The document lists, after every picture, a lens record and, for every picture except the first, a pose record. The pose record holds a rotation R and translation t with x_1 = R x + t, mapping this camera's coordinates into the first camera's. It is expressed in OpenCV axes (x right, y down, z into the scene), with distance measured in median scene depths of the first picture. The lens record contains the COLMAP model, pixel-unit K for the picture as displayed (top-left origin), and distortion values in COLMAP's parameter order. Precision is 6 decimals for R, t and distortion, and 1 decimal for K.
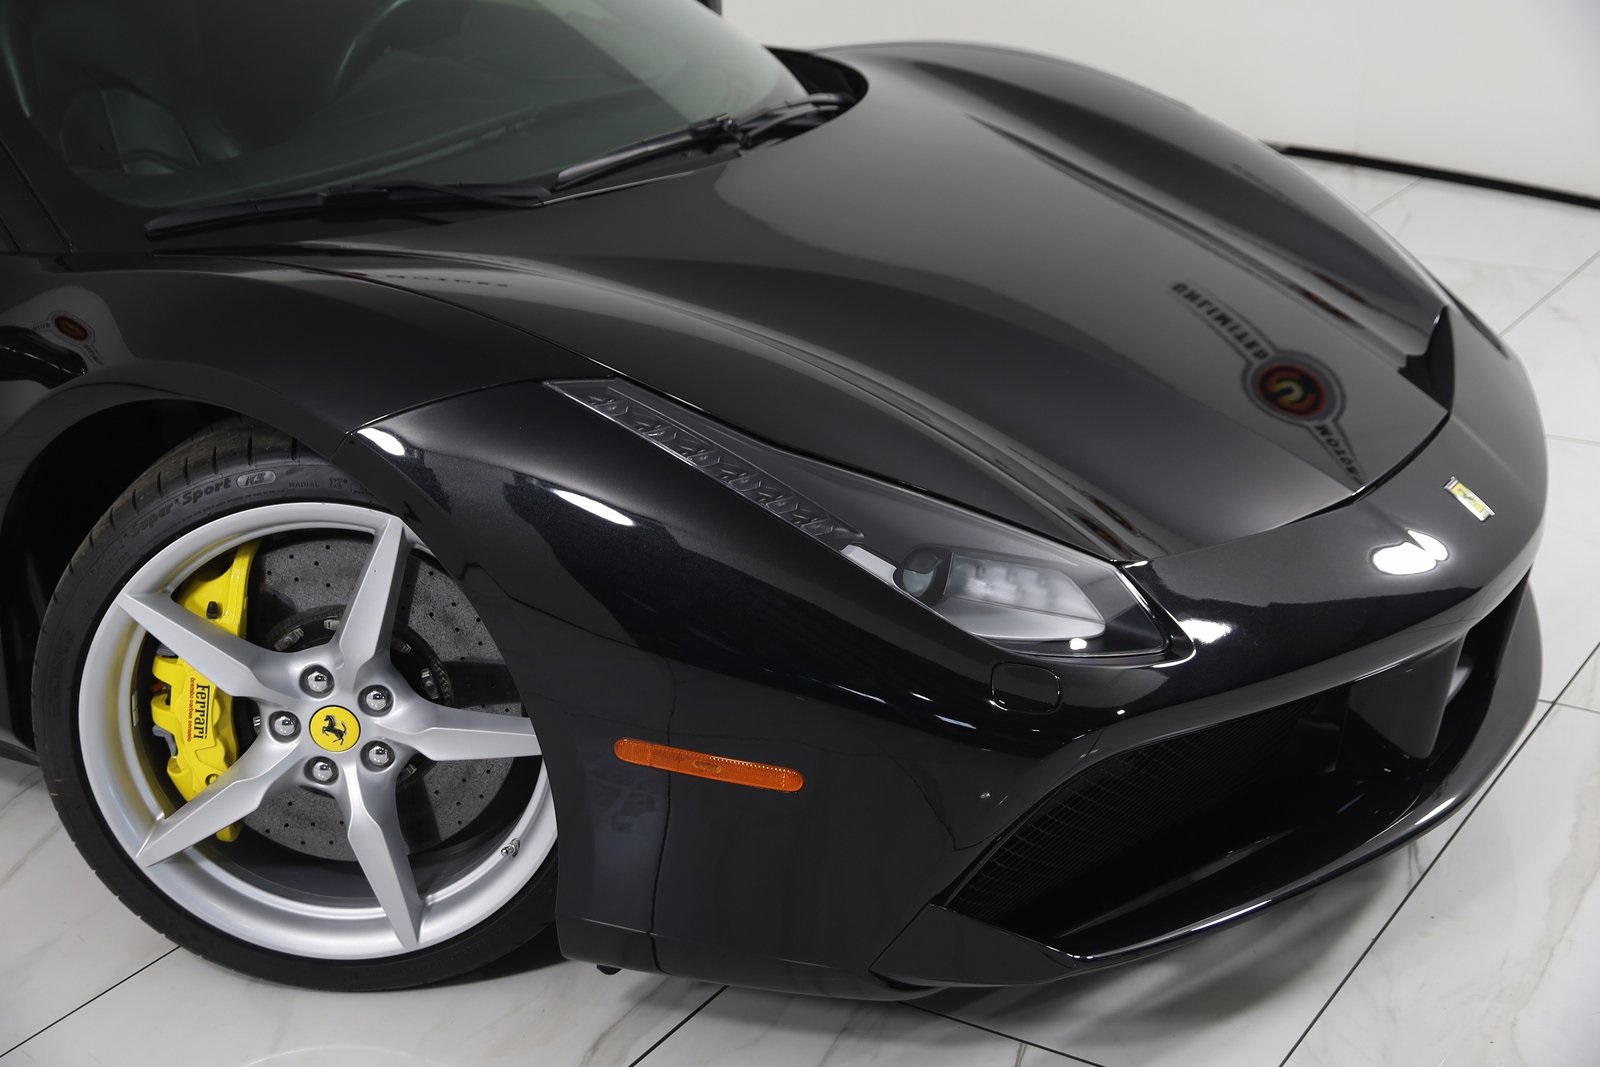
lens RADIAL K [[2303.6, 0, 789.6], [0, 2303.6, 506.3], [0, 0, 1]] dist [0.102542, 0.000000]
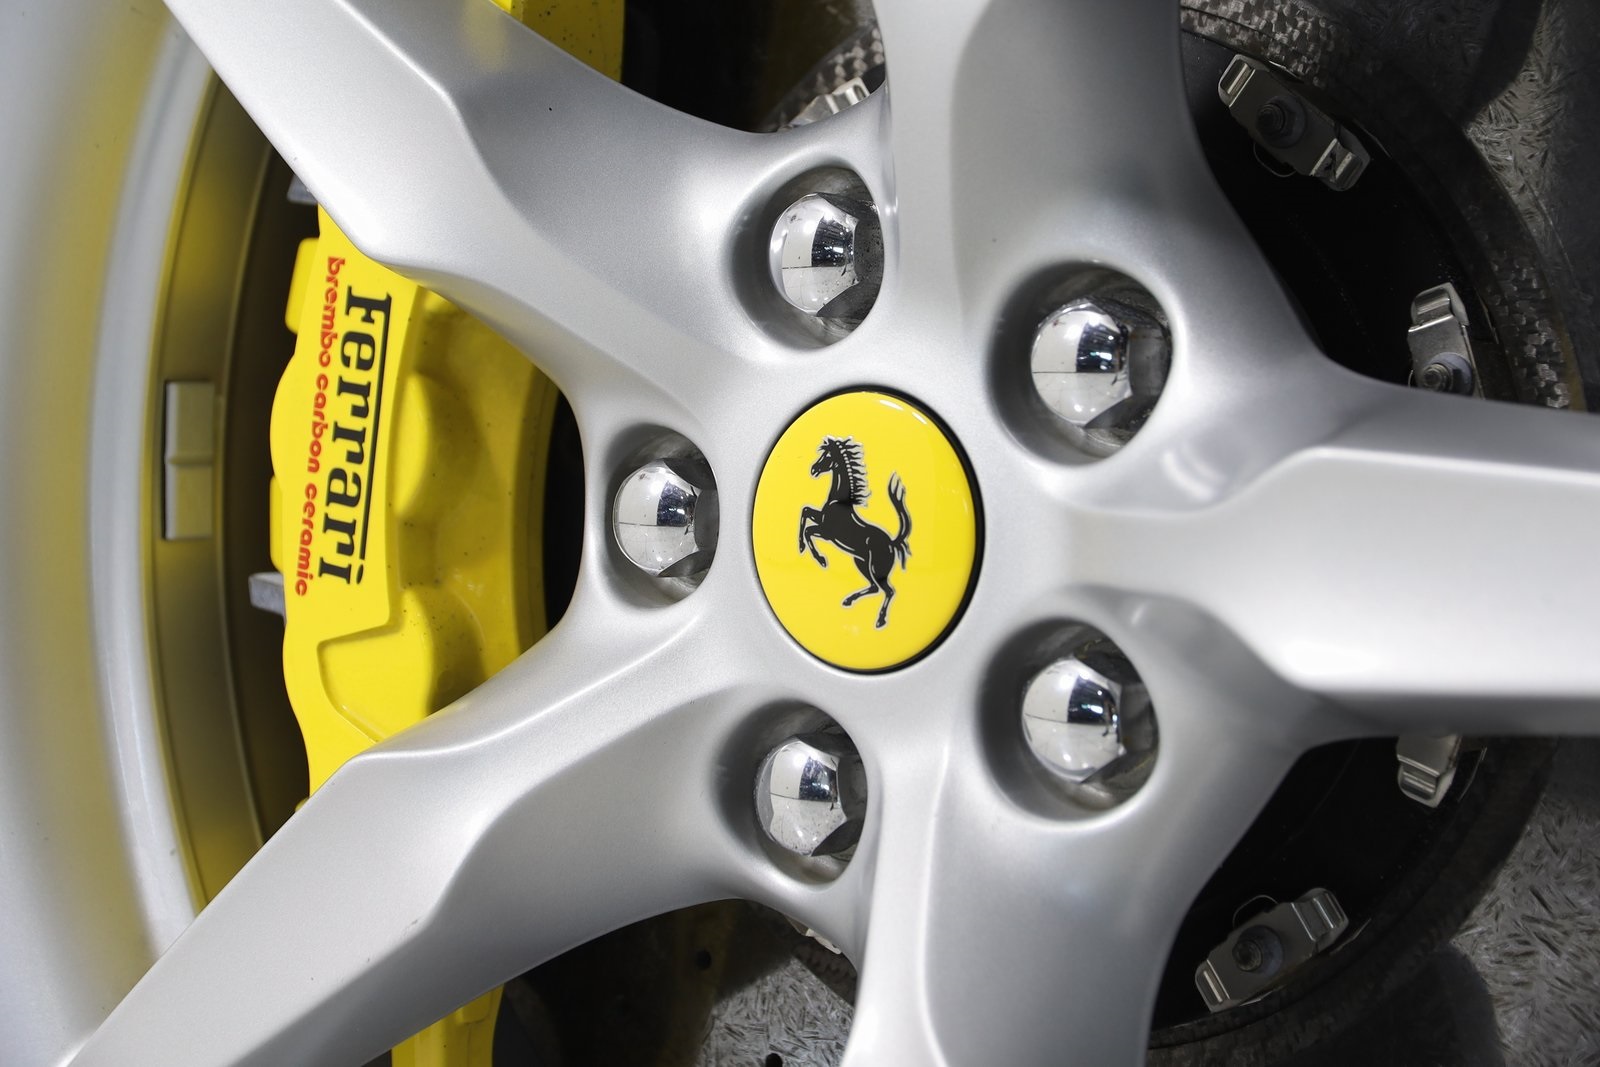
lens RADIAL K [[3208.7, 0, 801.9], [0, 3208.7, 530.5], [0, 0, 1]] dist [0.101860, 0.000000]
pose [[0.818023, 0.040694, -0.573744, -0.060635], [-0.201795, 0.954395, -0.220021, 0.150655], [0.538625, 0.295761, 0.788929, 0.805798]]
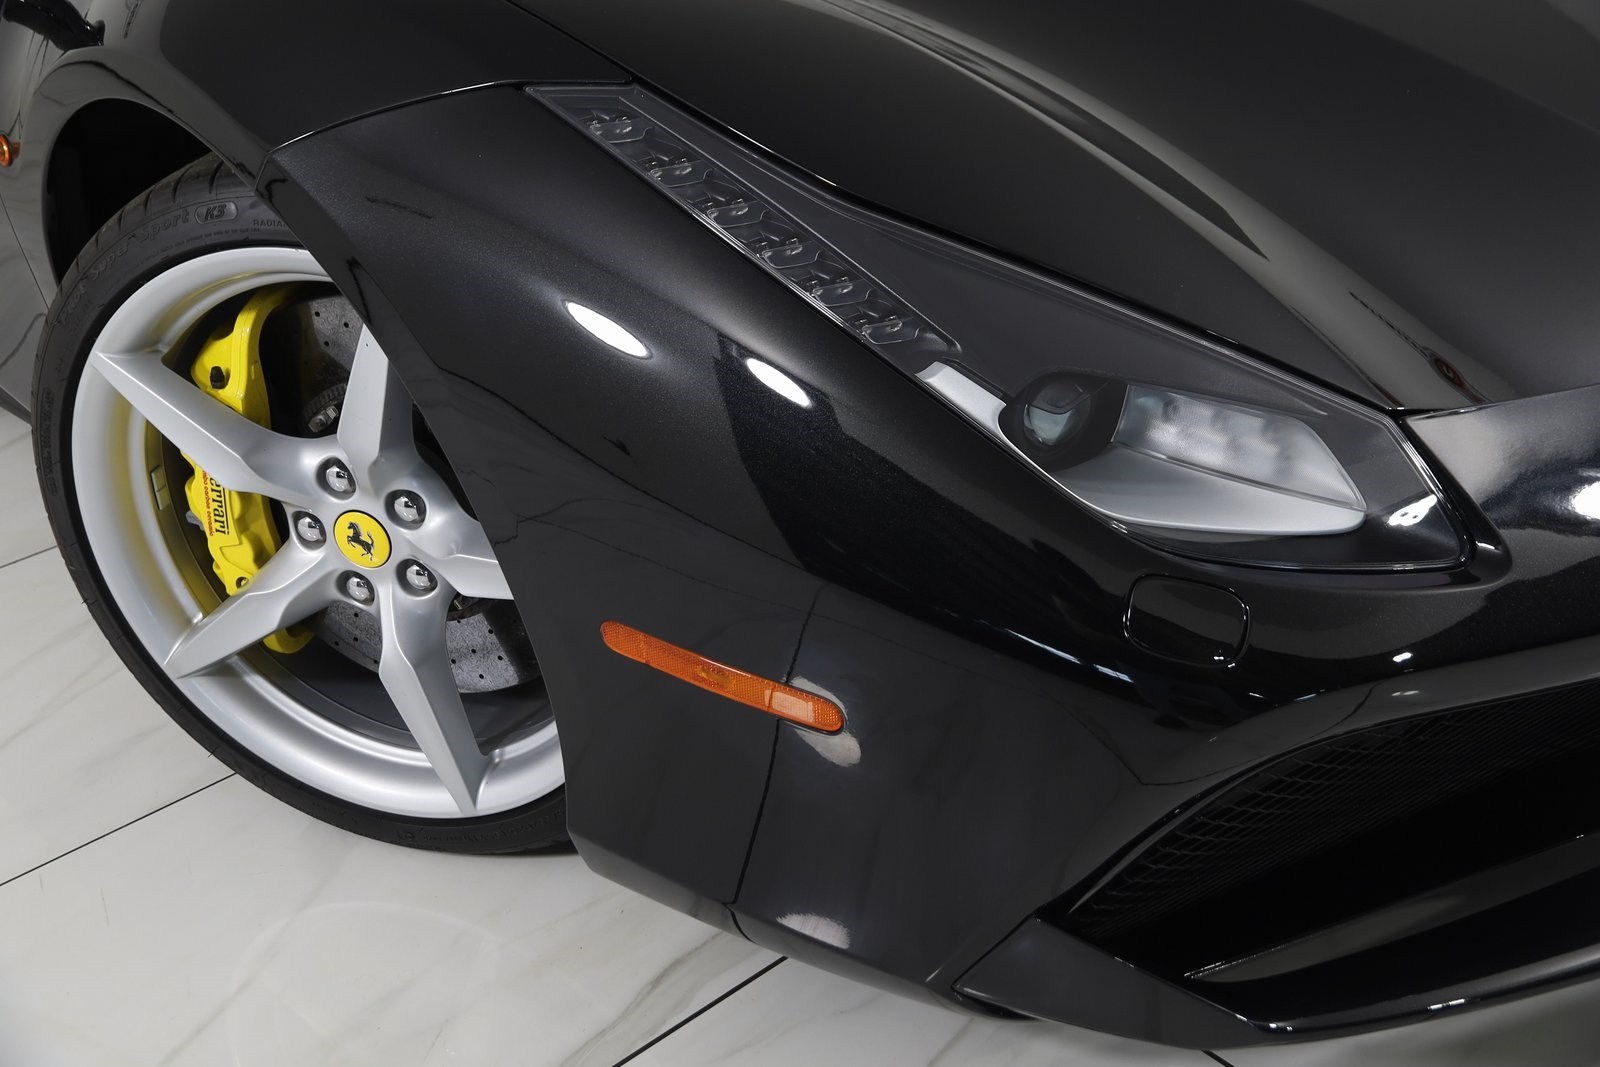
lens RADIAL K [[1878.4, 0, 822.3], [0, 1878.4, 508.8], [0, 0, 1]] dist [0.064230, 0.000000]
pose [[0.954751, 0.086258, -0.284622, 0.131131], [-0.040453, 0.985787, 0.163056, -0.023807], [0.294641, -0.144164, 0.944671, 0.447702]]
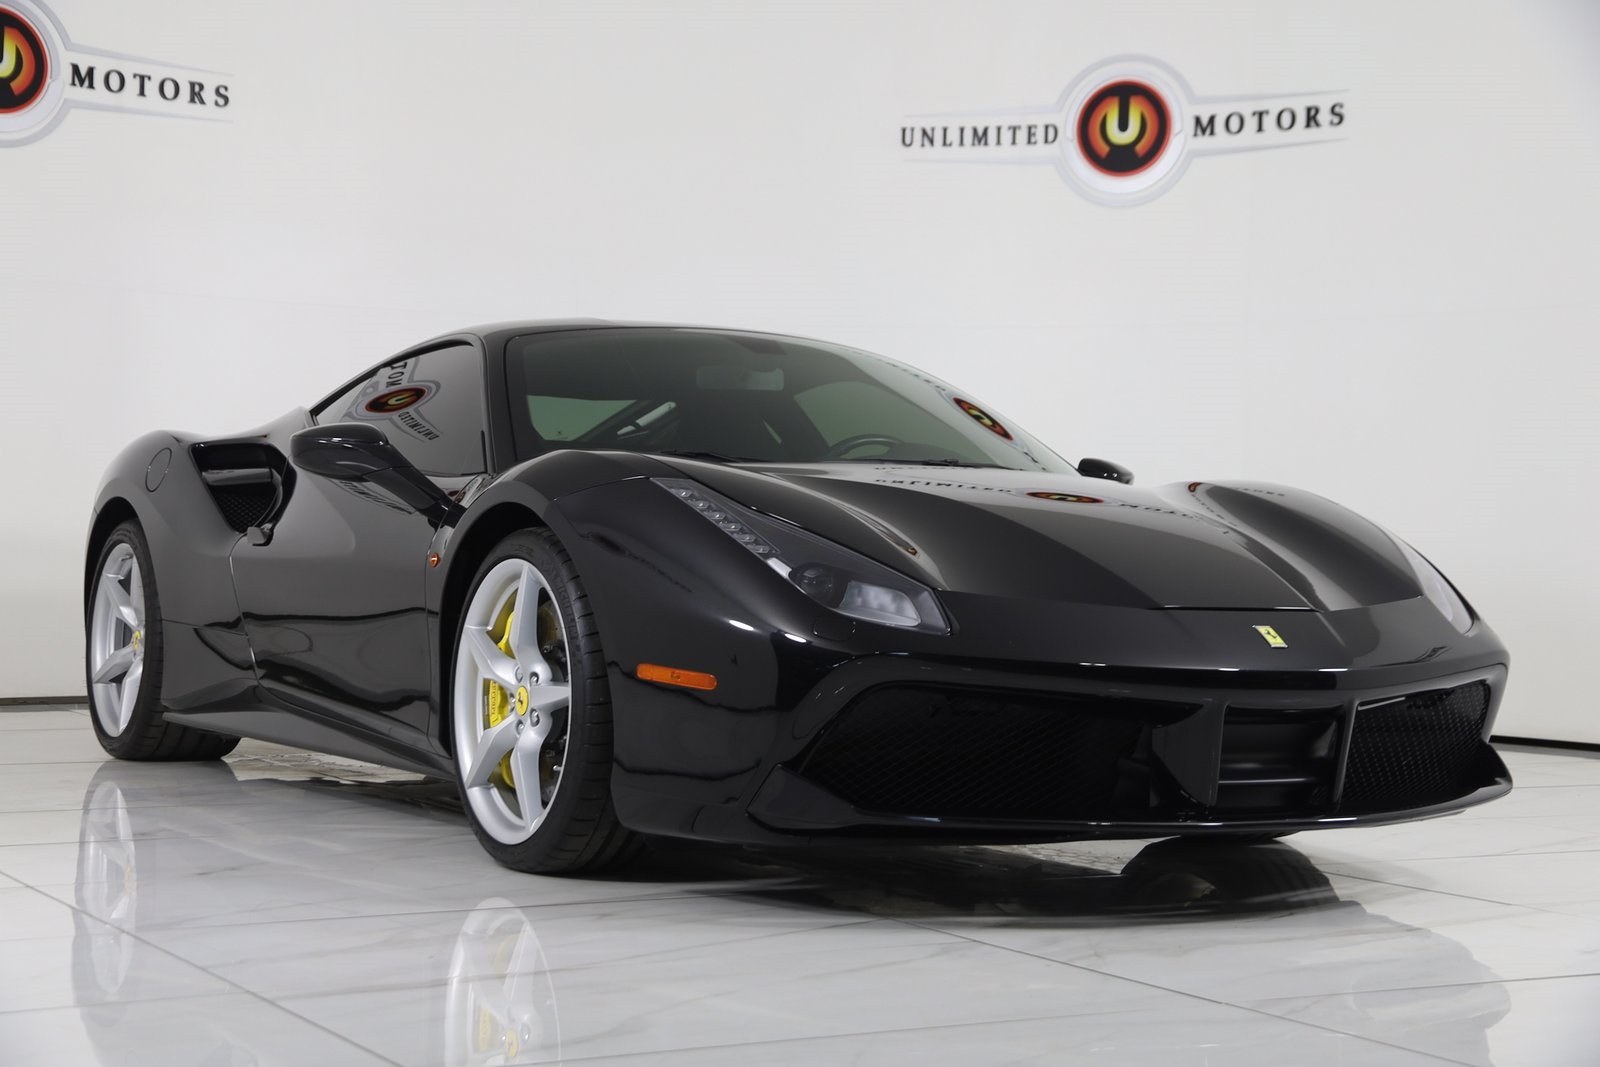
lens RADIAL K [[2303.6, 0, 795.6], [0, 2303.6, 535.9], [0, 0, 1]] dist [0.102542, 0.000000]
pose [[0.882581, 0.015972, -0.469890, 0.763540], [-0.181767, 0.933304, -0.309685, 0.477096], [0.433603, 0.358733, 0.826619, -0.377413]]
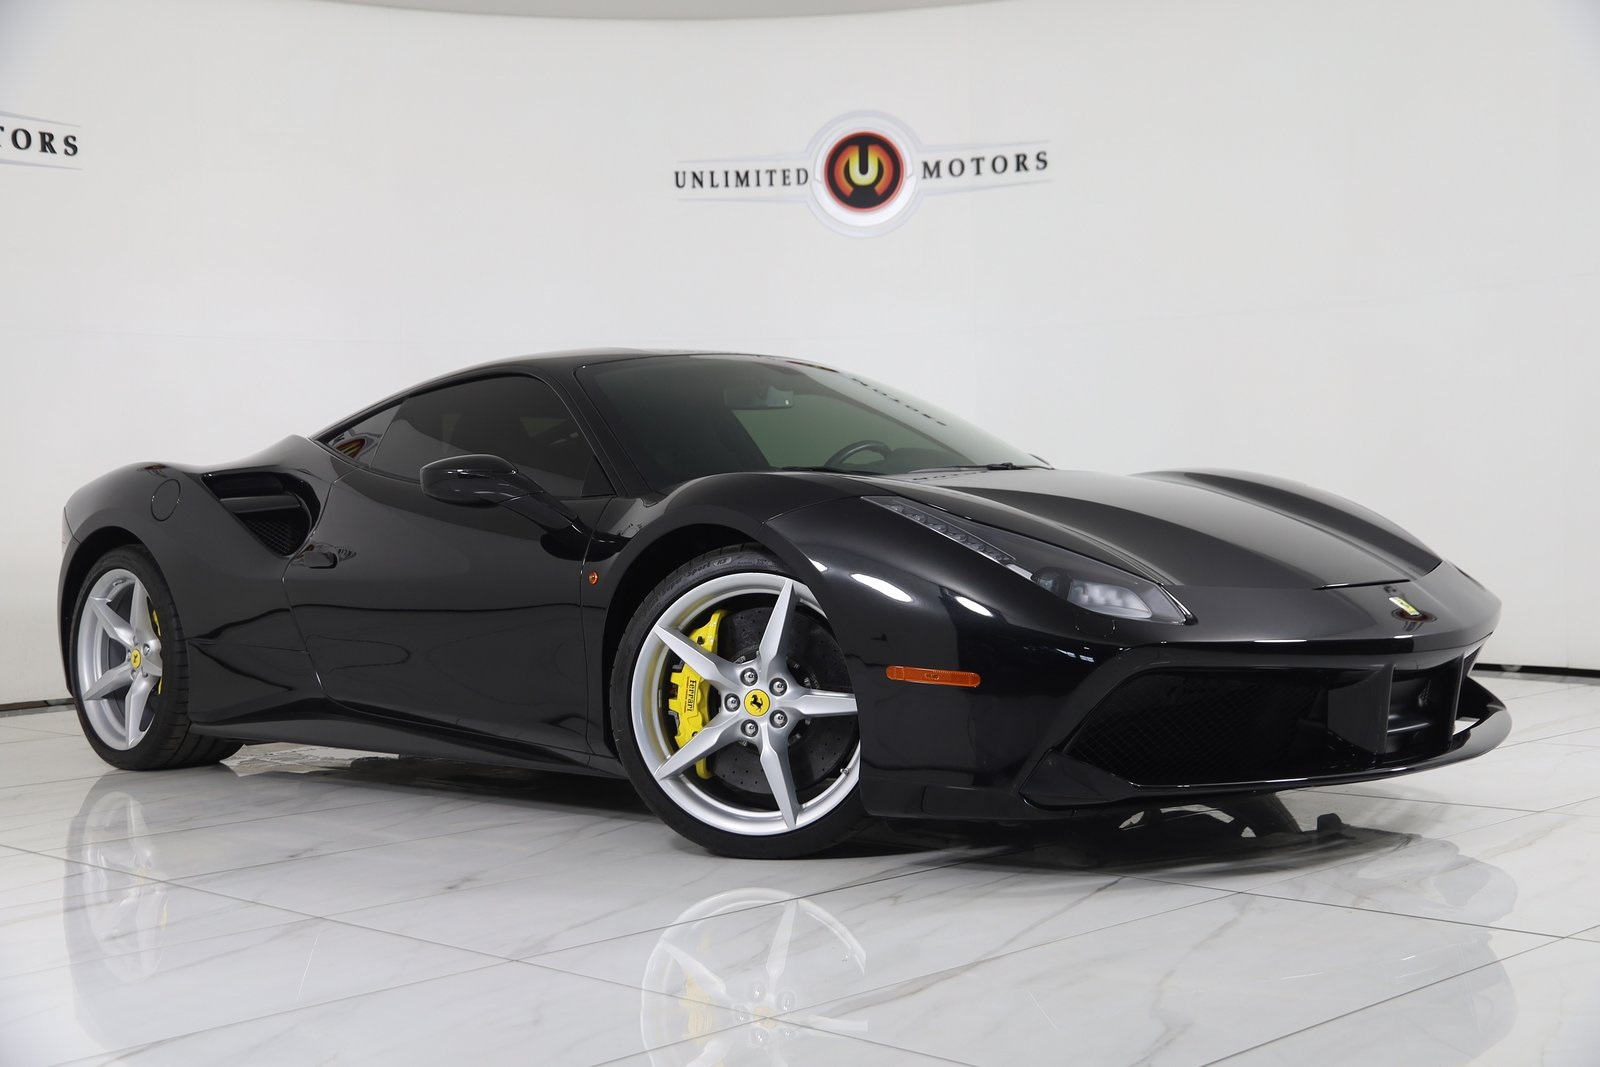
lens RADIAL K [[1878.4, 0, 816.8], [0, 1878.4, 530.8], [0, 0, 1]] dist [0.064230, 0.000000]
pose [[0.968908, -0.024711, -0.246183, 0.232240], [-0.058022, 0.944560, -0.323171, 0.456644], [0.240521, 0.327407, 0.913759, -0.436887]]
